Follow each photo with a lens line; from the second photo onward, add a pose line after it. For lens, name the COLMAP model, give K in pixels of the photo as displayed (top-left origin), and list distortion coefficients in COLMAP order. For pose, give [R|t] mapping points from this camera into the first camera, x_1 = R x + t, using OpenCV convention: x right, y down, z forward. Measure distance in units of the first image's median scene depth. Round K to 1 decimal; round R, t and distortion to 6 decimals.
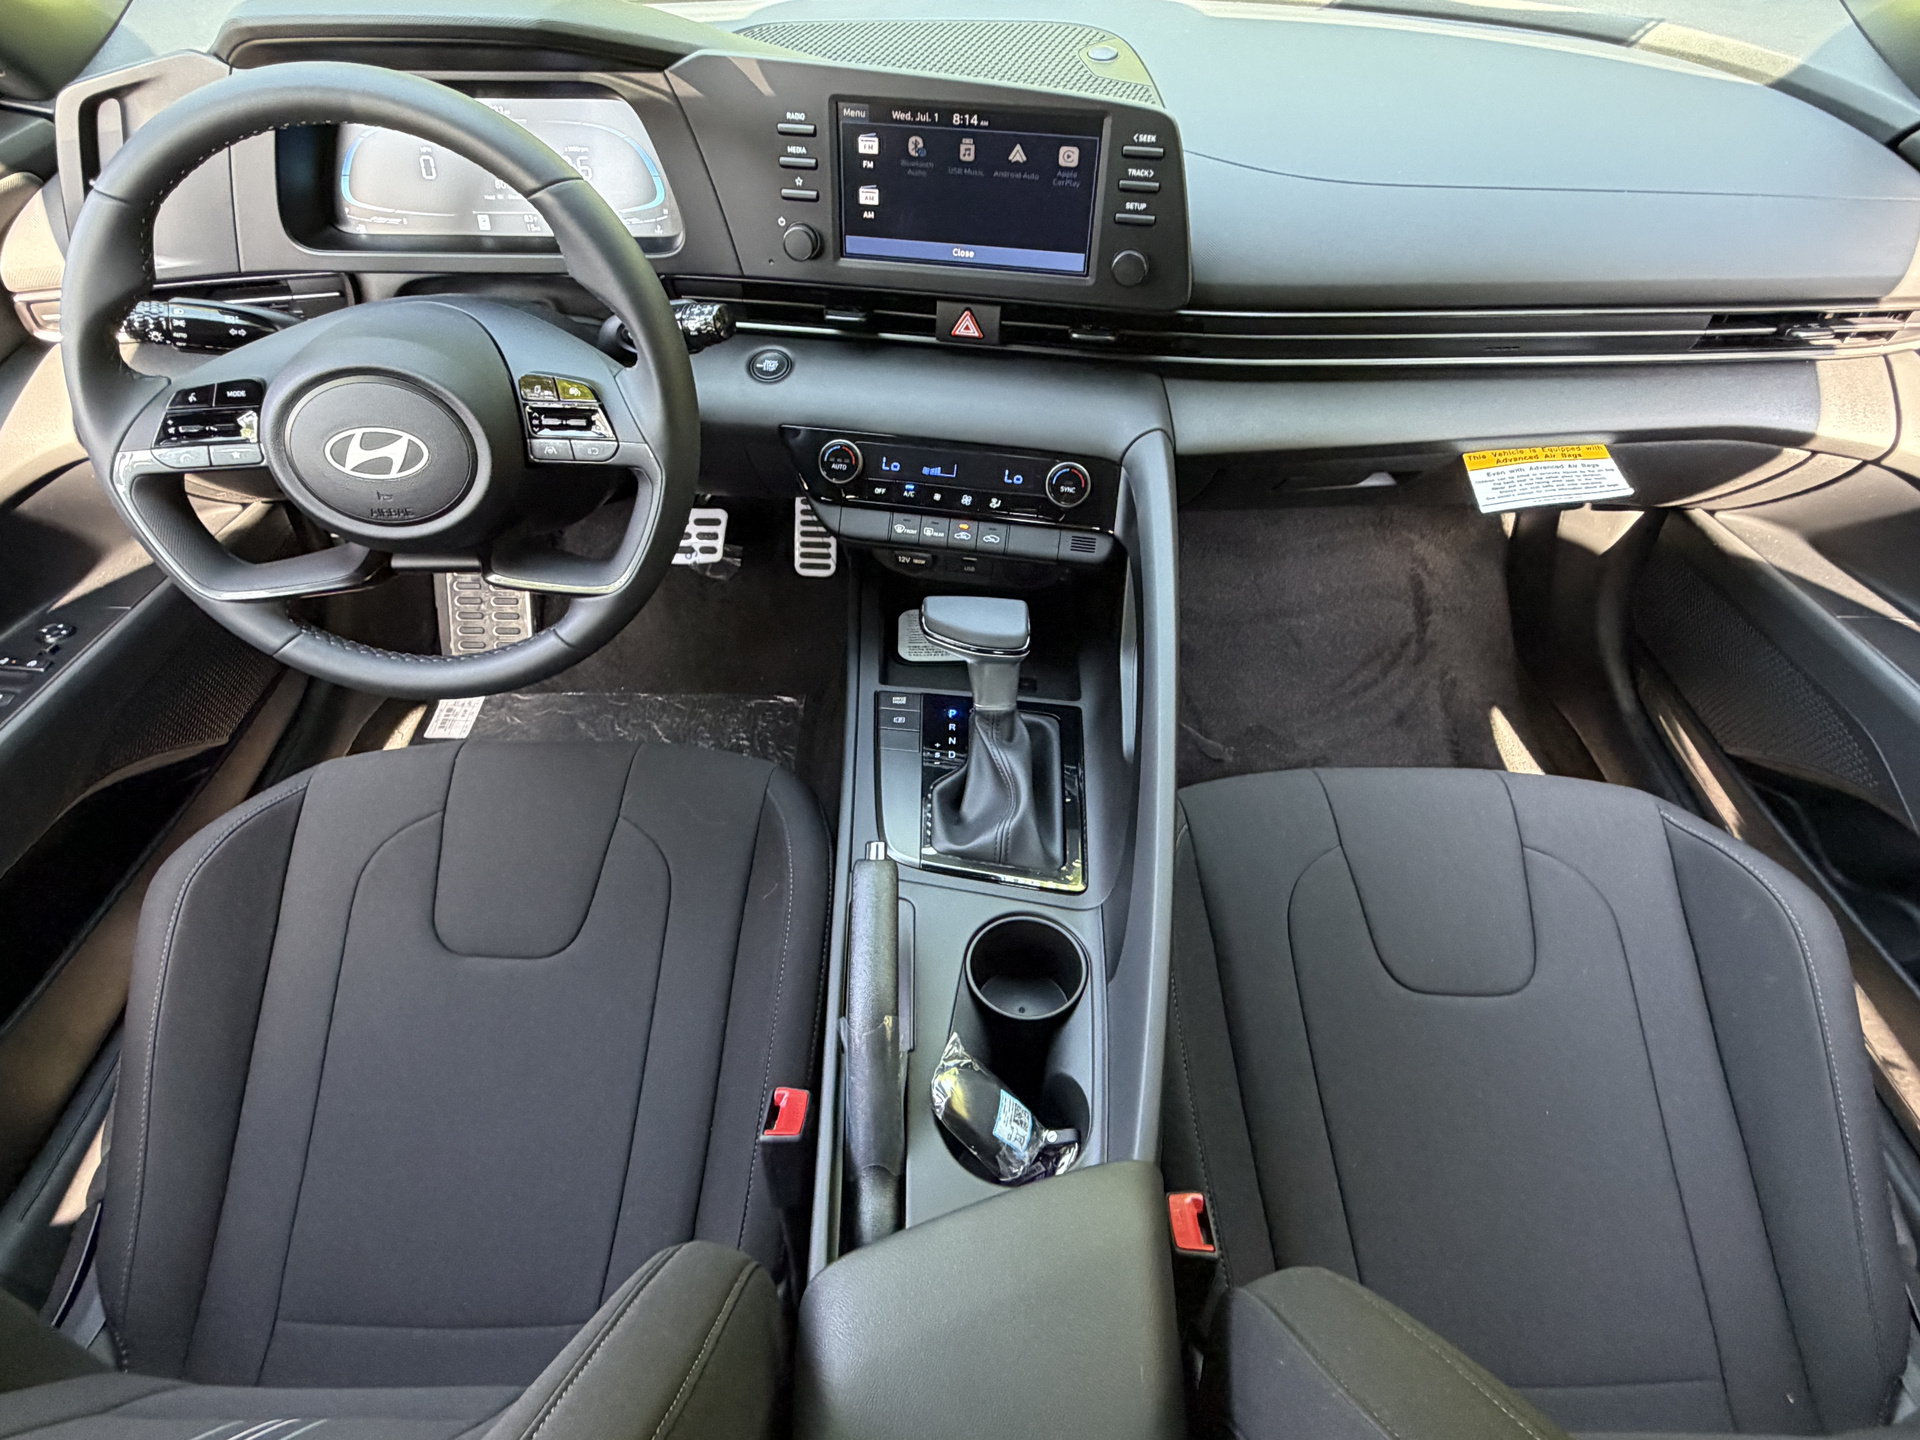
lens RADIAL K [[1149.9, 0, 924.8], [0, 1149.9, 714.4], [0, 0, 1]] dist [0.001225, 0.002814]
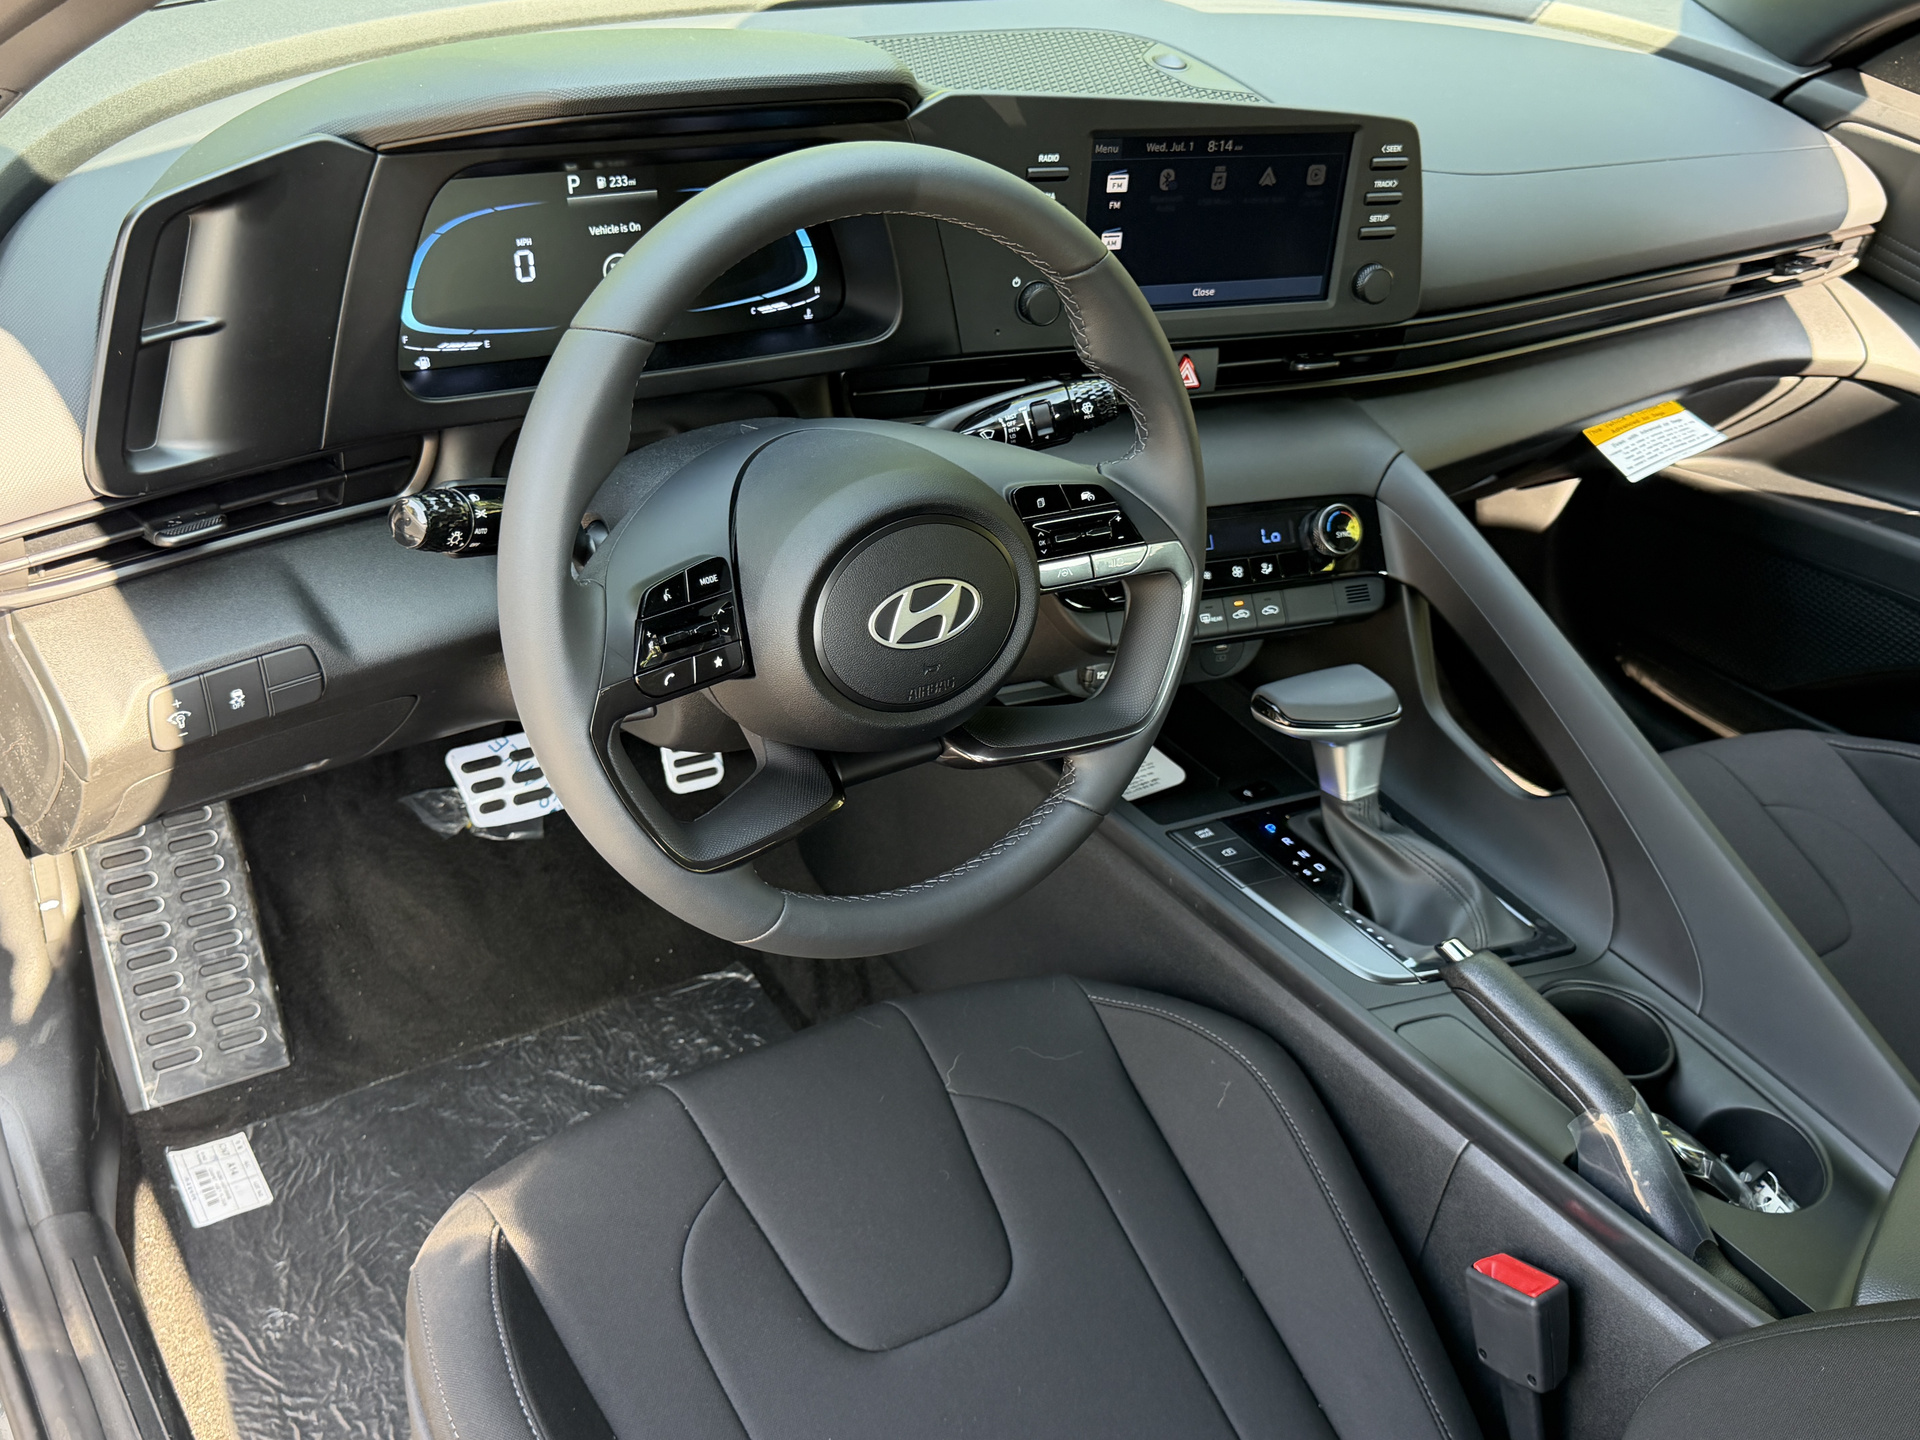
lens RADIAL K [[1897.8, 0, 959.8], [0, 1897.8, 737.7], [0, 0, 1]] dist [0.180494, -0.334855]
pose [[0.817002, -0.235178, 0.526496, -0.917692], [0.313895, 0.947302, -0.063947, -0.047815], [-0.483712, 0.217509, 0.847769, -0.057030]]
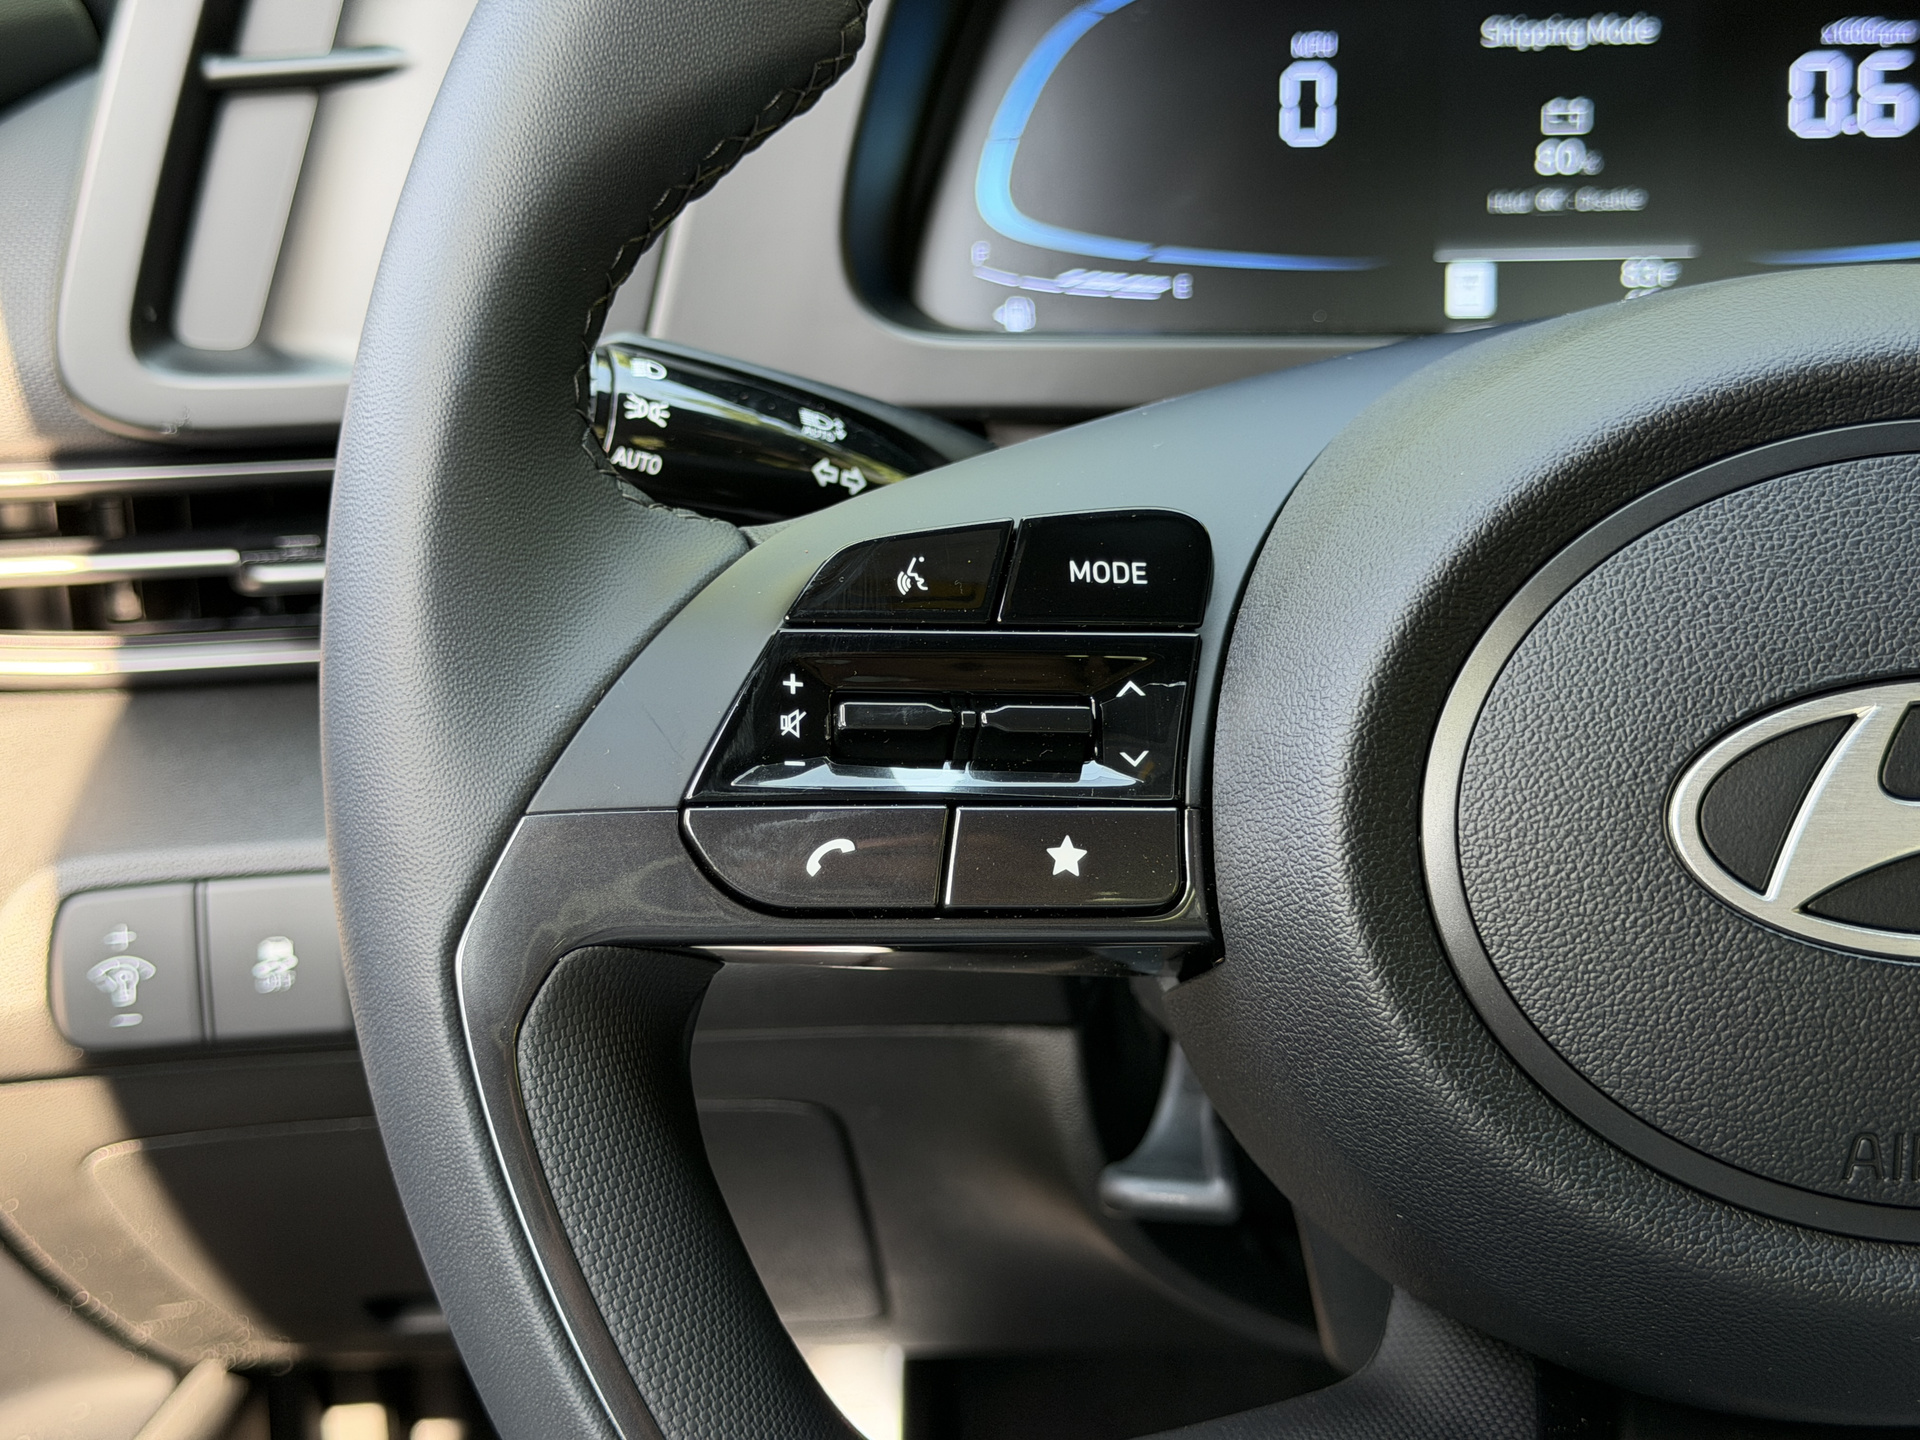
lens RADIAL K [[2793.9, 0, 960.0], [0, 2793.9, 720.0], [0, 0, 1]] dist [0.159432, -0.220690]
pose [[0.998617, 0.009331, -0.051739, -0.489106], [-0.032511, 0.882990, -0.468264, -0.020482], [0.041316, 0.469298, 0.882073, 0.472796]]
